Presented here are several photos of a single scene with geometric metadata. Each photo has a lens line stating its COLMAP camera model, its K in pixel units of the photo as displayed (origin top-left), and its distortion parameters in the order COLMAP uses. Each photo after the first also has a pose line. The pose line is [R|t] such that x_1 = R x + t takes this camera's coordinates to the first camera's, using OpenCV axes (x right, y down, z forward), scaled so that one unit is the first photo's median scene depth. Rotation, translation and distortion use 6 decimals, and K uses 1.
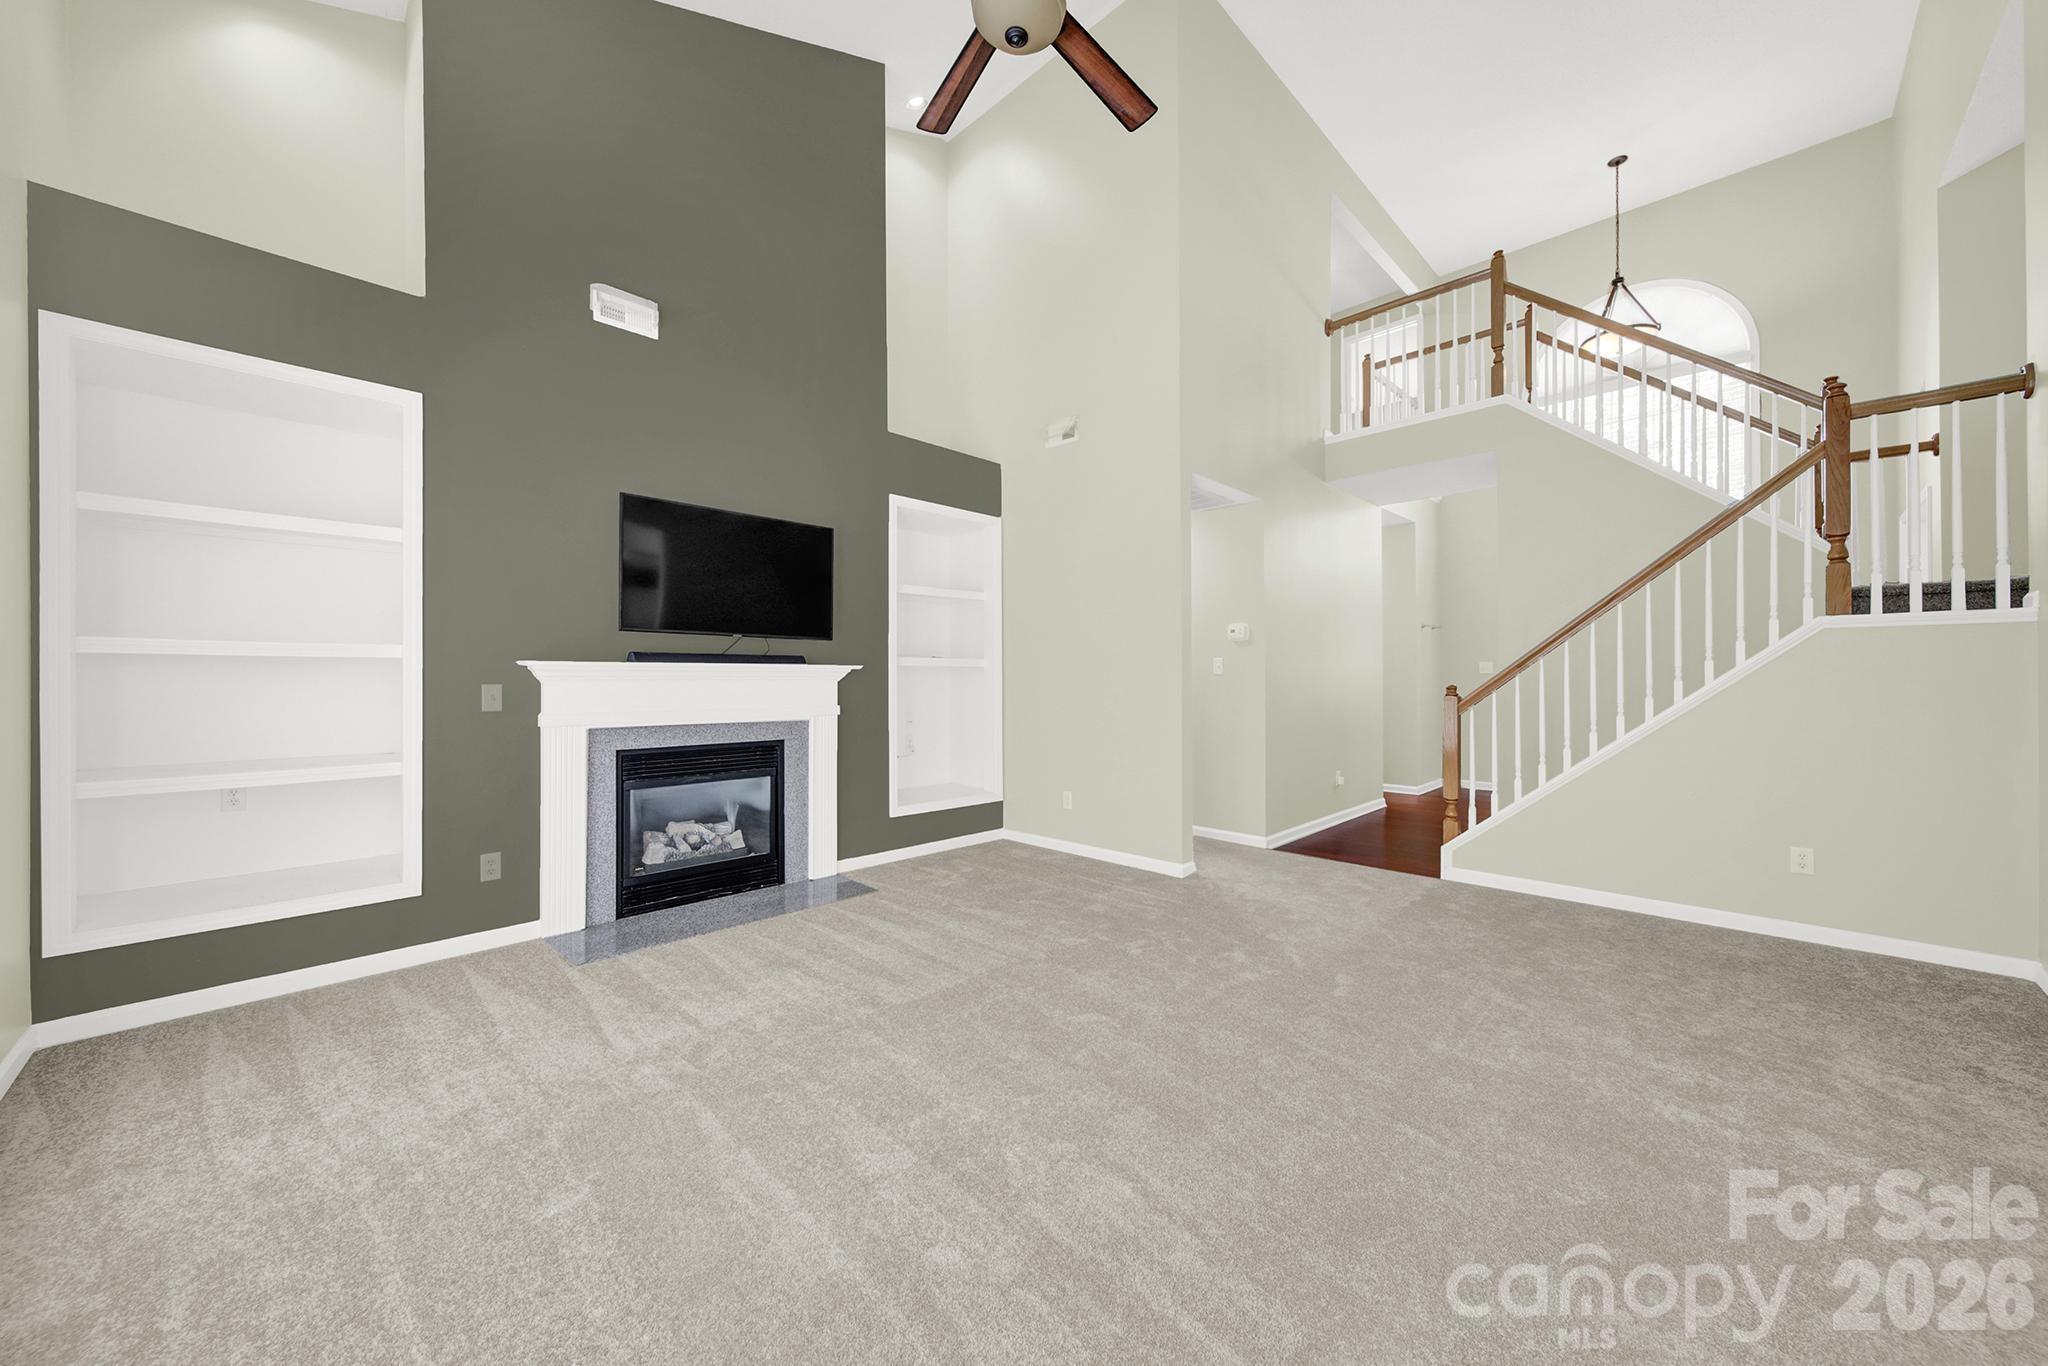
lens RADIAL K [[732.6, 0, 1026.3], [0, 732.6, 675.5], [0, 0, 1]] dist [-0.000621, -0.001600]
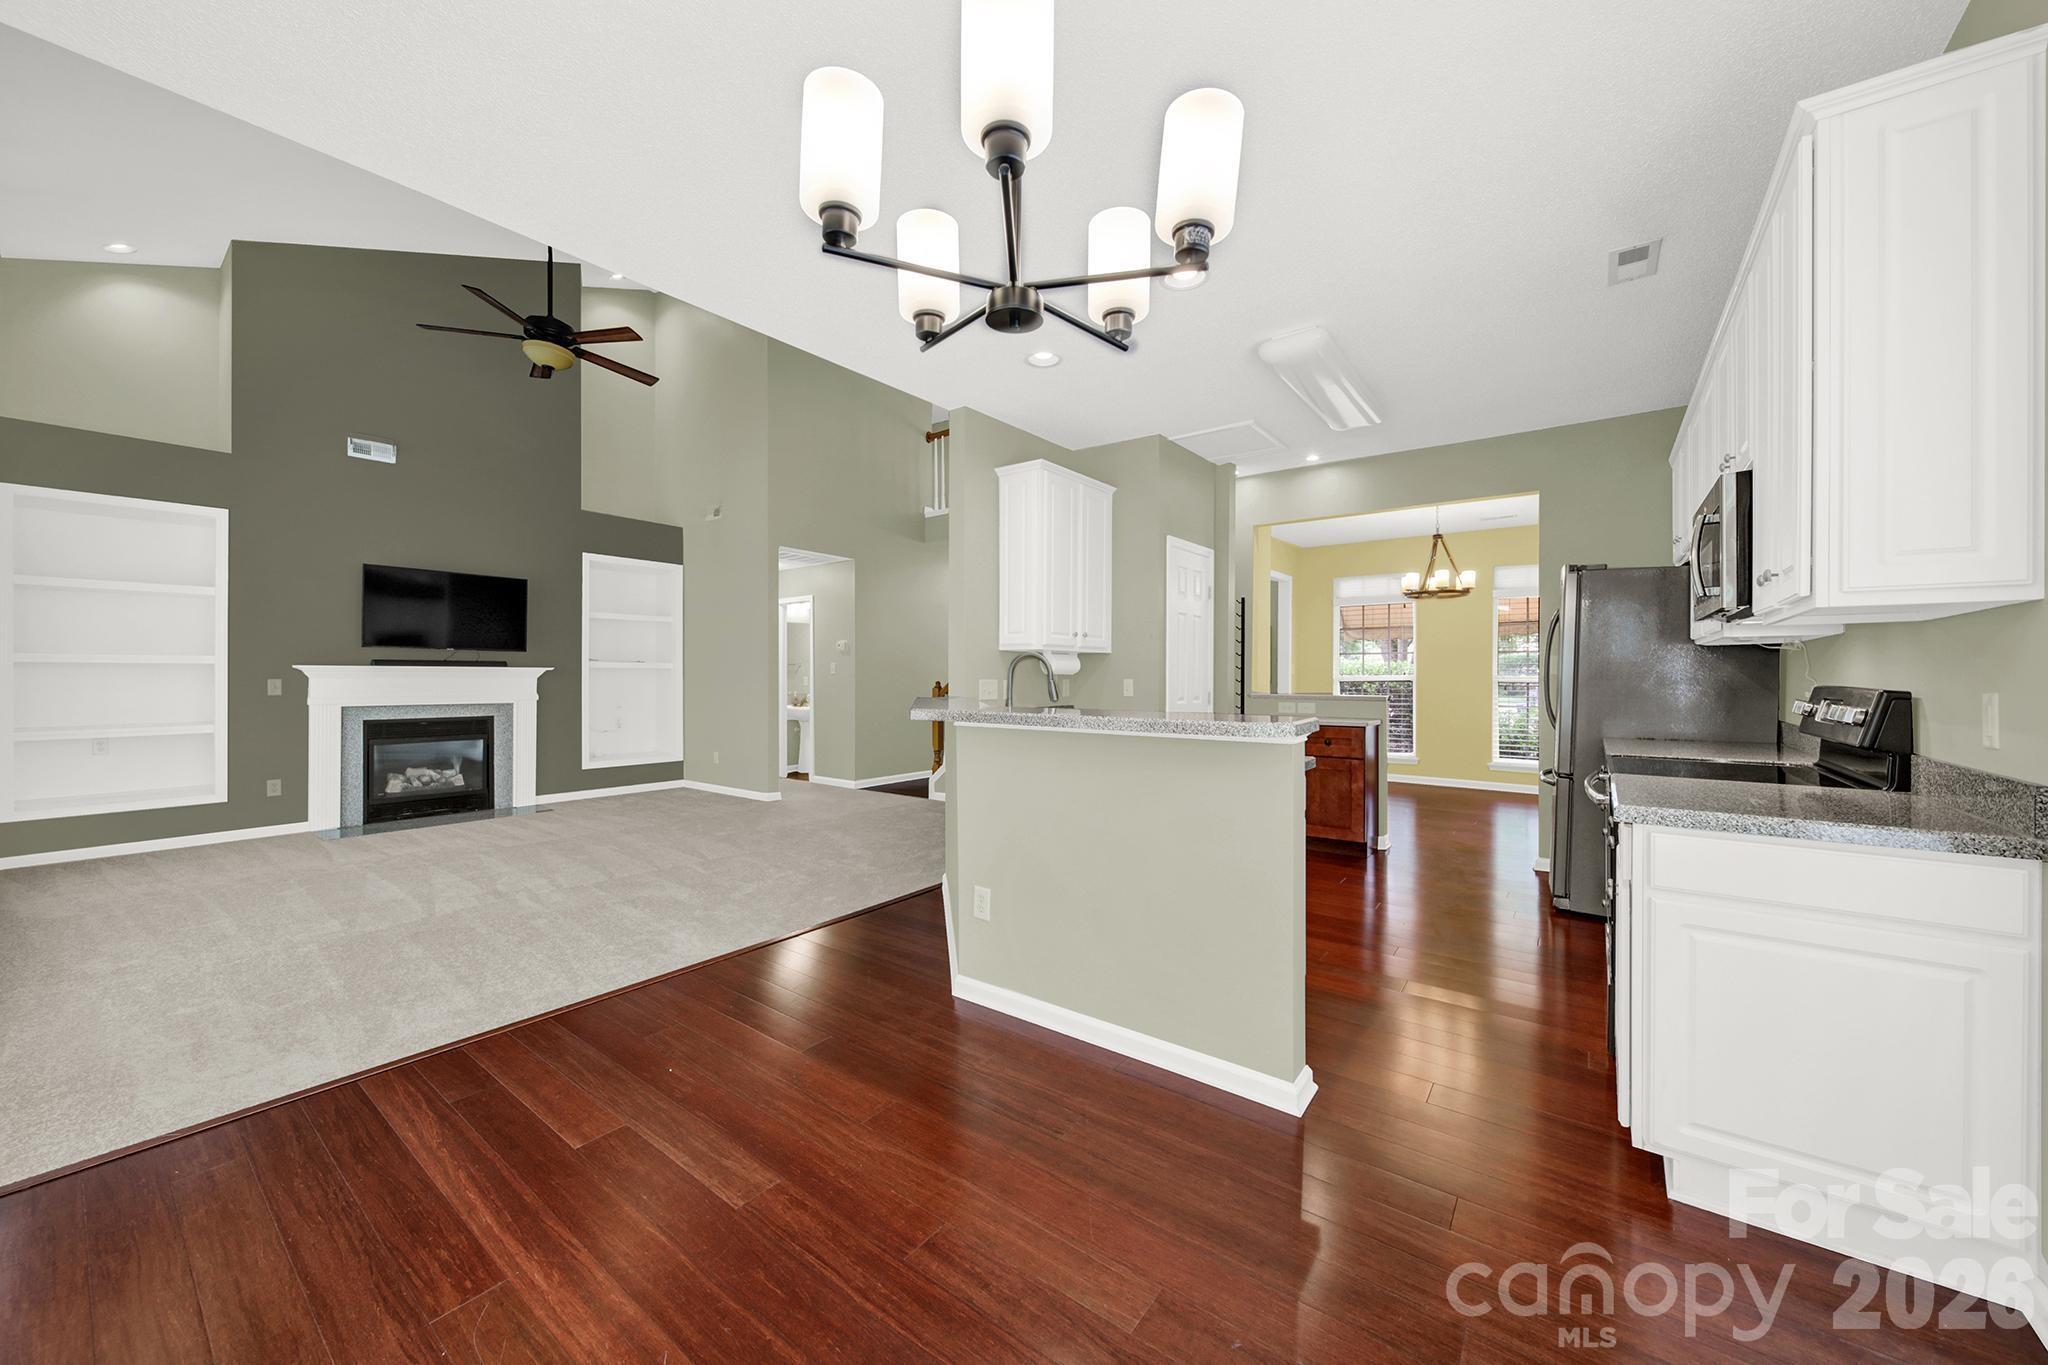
lens RADIAL K [[732.6, 0, 1018.7], [0, 732.6, 674.7], [0, 0, 1]] dist [-0.000621, -0.001600]
pose [[0.993588, 0.002647, 0.113035, 0.625256], [-0.002933, 0.999993, 0.002363, -0.006010], [-0.113028, -0.002680, 0.993588, -0.692471]]
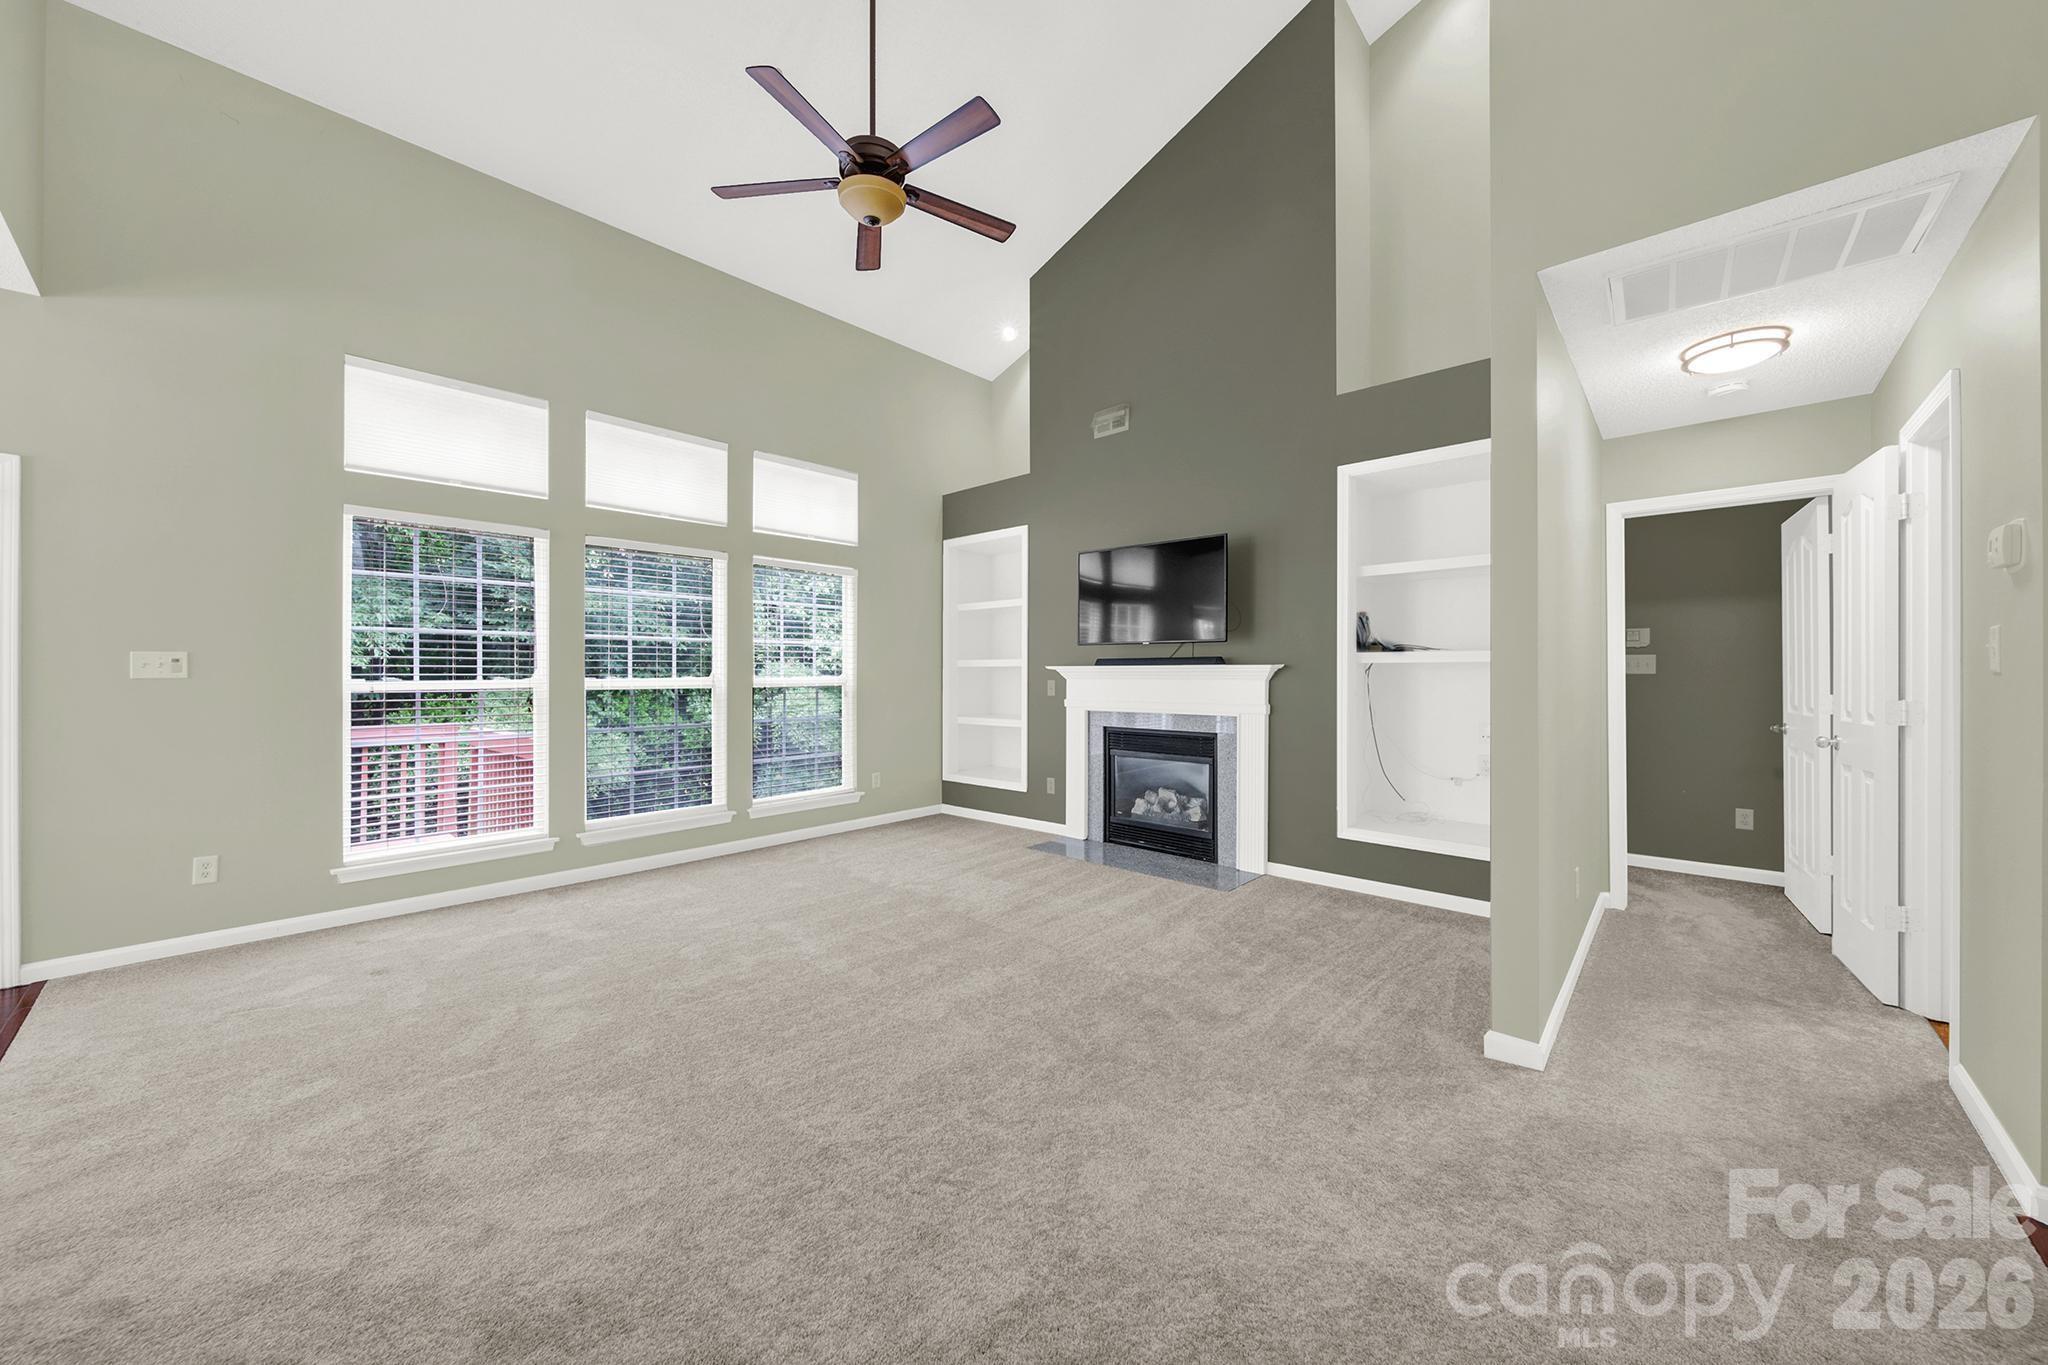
lens RADIAL K [[732.6, 0, 1035.4], [0, 732.6, 672.0], [0, 0, 1]] dist [-0.000621, -0.001600]
pose [[0.037069, -0.008703, -0.999275, 0.799384], [0.001531, 0.999961, -0.008652, 0.005241], [0.999312, -0.001209, 0.037081, 0.722829]]
